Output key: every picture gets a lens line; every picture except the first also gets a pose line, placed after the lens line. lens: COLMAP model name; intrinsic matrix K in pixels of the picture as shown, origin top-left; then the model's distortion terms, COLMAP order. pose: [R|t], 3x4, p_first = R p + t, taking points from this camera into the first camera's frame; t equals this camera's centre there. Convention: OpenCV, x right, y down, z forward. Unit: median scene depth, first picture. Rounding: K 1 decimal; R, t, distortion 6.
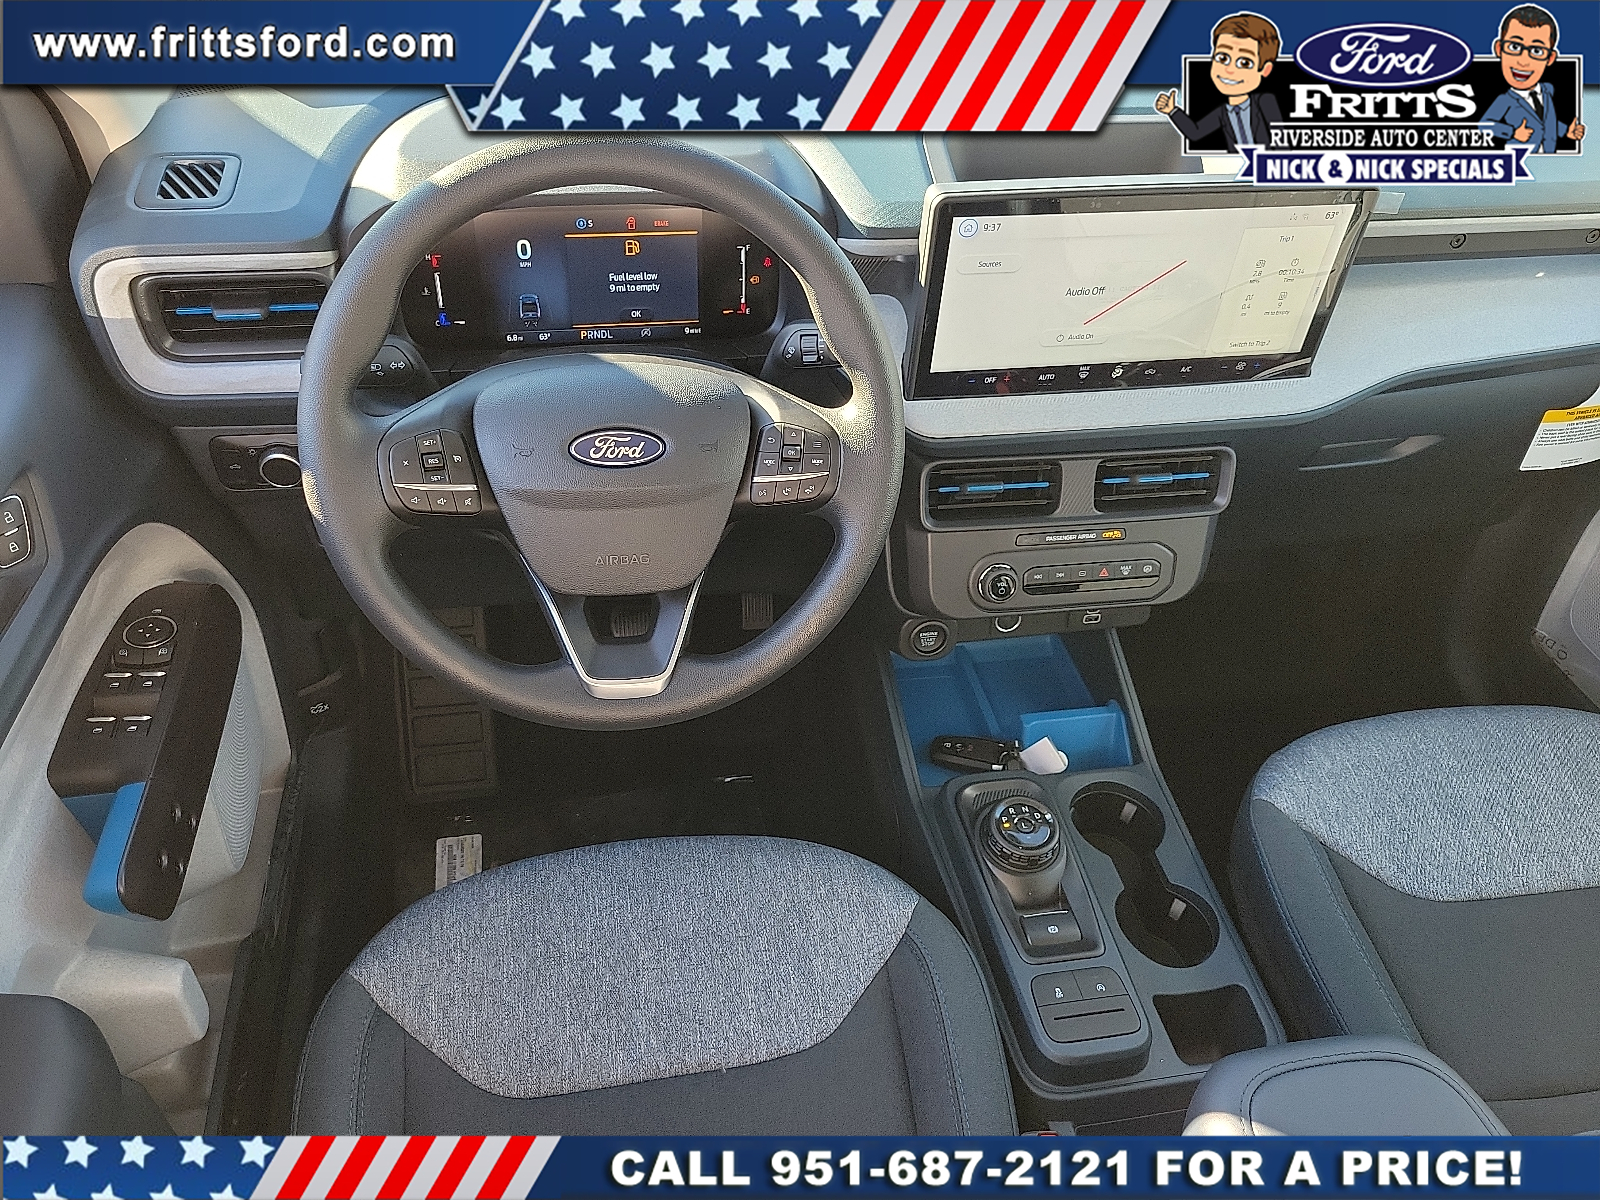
lens RADIAL K [[1210.2, 0, 800.0], [0, 1210.2, 600.0], [0, 0, 1]] dist [0.008309, 0.005764]
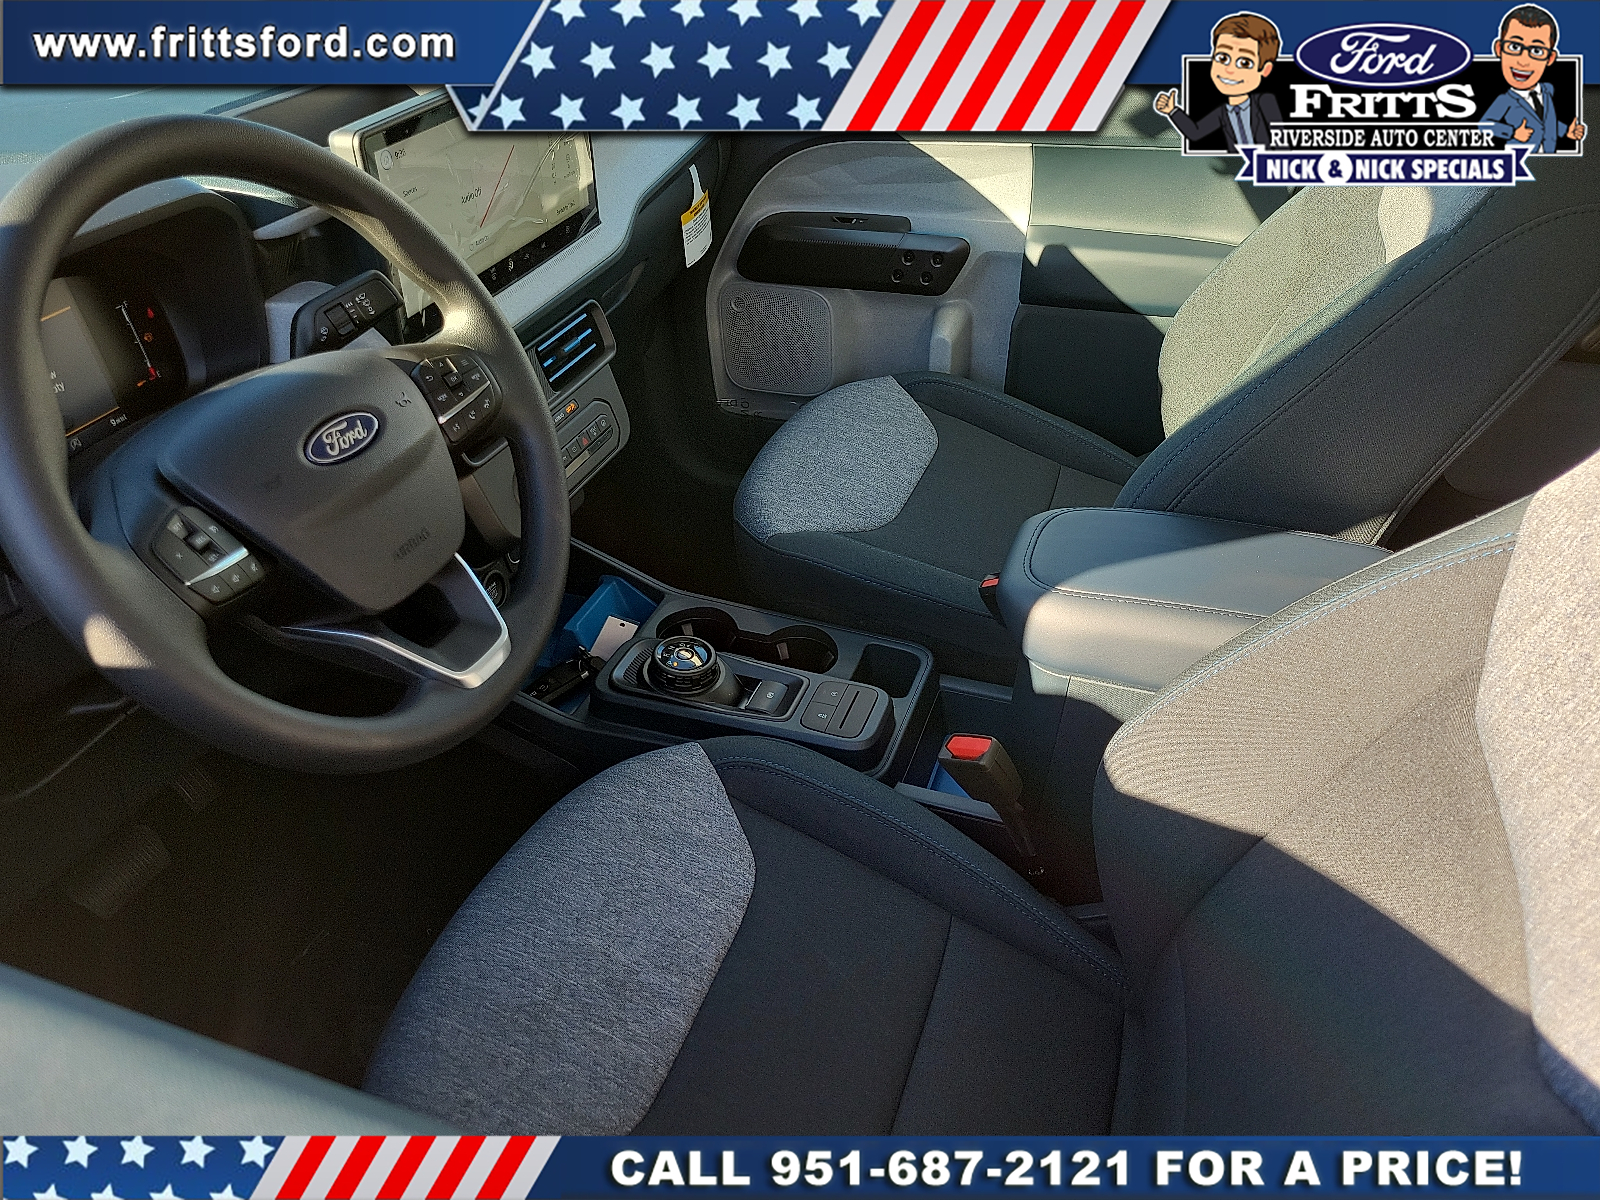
lens RADIAL K [[1210.2, 0, 800.0], [0, 1210.2, 600.0], [0, 0, 1]] dist [0.008309, 0.005764]
pose [[0.503443, -0.542478, 0.672505, -0.458776], [0.595880, 0.781614, 0.184411, 0.004805], [-0.625678, 0.307891, 0.716750, 0.117597]]
